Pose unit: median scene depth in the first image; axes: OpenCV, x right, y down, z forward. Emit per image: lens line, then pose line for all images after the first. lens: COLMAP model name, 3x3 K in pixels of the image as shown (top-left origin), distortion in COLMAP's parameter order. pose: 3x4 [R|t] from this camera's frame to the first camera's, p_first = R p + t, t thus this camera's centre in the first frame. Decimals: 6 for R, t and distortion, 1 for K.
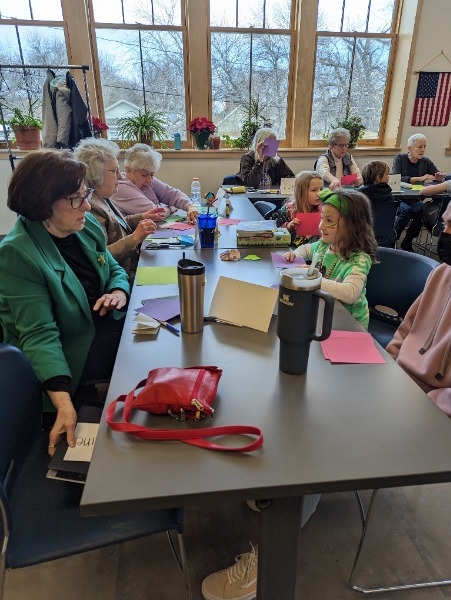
lens RADIAL K [[423.0, 0, 229.3], [0, 423.0, 300.8], [0, 0, 1]] dist [0.056723, -0.040327]
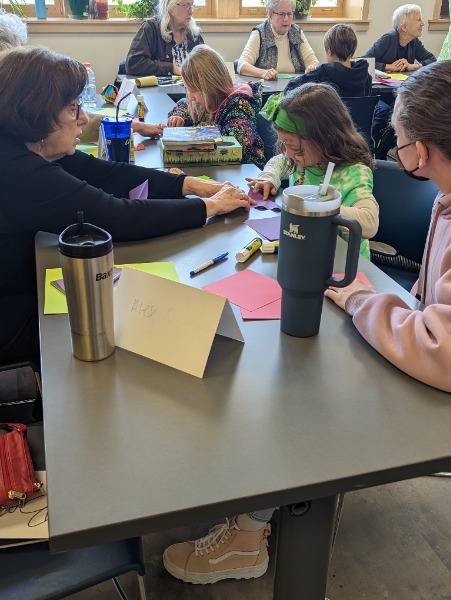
lens RADIAL K [[626.0, 0, 214.0], [0, 626.0, 299.6], [0, 0, 1]] dist [0.008827, 0.036142]
pose [[0.985174, -0.064704, 0.158890, -0.061071], [0.053043, 0.995652, 0.076572, 0.008625], [-0.163153, -0.067009, 0.984322, -0.001646]]
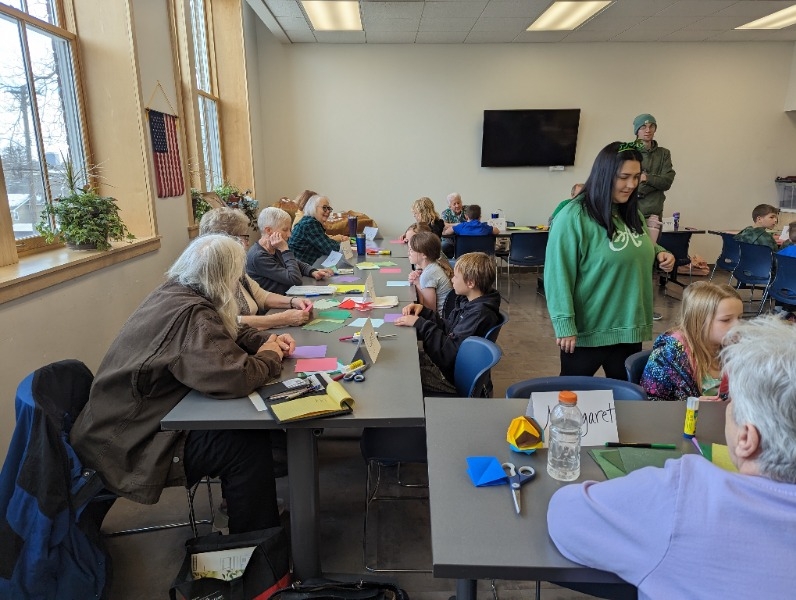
lens RADIAL K [[561.2, 0, 396.6], [0, 561.2, 295.2], [0, 0, 1]] dist [0.056723, -0.040327]
pose [[0.111844, -0.224932, 0.967934, -0.391872], [0.403635, 0.900358, 0.162589, -0.407054], [-0.908058, 0.372507, 0.191490, 0.878500]]
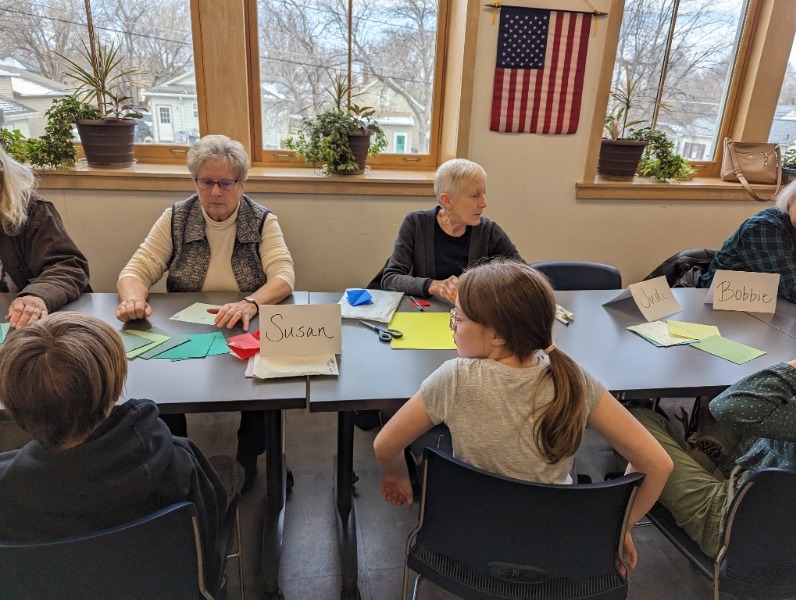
lens RADIAL K [[563.3, 0, 400.8], [0, 563.3, 296.7], [0, 0, 1]] dist [0.053645, -0.041322]
pose [[0.999059, 0.037693, 0.021469, 0.462040], [-0.036573, 0.998062, -0.050348, -0.297807], [-0.023325, 0.049515, 0.998501, 0.628986]]
